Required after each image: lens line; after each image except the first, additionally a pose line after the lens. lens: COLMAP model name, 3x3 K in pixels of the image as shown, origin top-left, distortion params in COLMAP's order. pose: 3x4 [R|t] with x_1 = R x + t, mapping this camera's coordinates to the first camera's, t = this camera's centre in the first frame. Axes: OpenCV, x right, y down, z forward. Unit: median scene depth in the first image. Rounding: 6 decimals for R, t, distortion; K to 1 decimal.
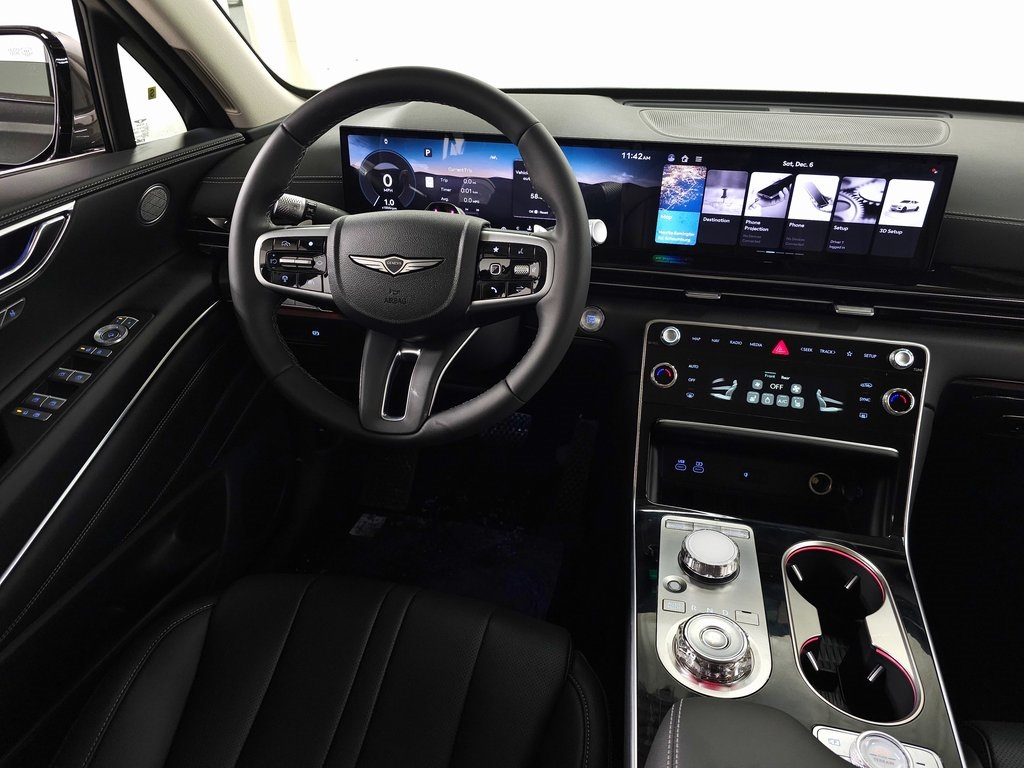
lens RADIAL K [[724.2, 0, 513.9], [0, 724.2, 373.0], [0, 0, 1]] dist [0.113448, -0.134558]
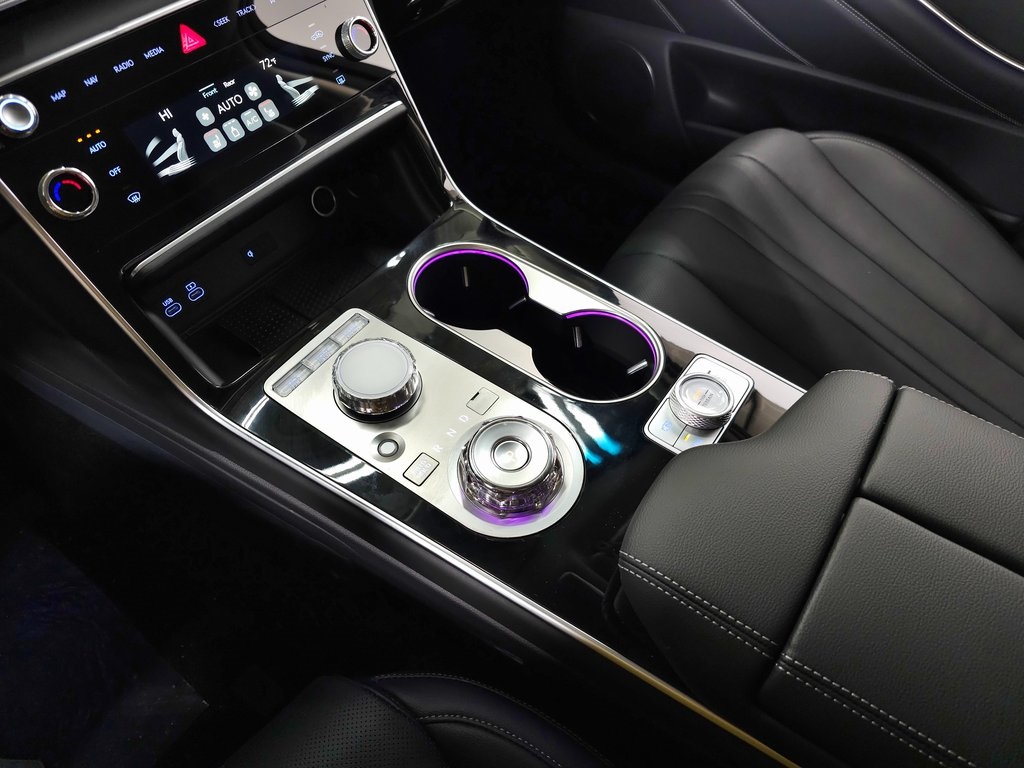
lens RADIAL K [[699.7, 0, 499.8], [0, 699.7, 380.1], [0, 0, 1]] dist [-0.000628, -0.000237]
pose [[0.389009, -0.718144, 0.577011, -0.051224], [0.416612, 0.695777, 0.585089, -0.067548], [-0.821649, 0.012785, 0.569850, 0.492577]]
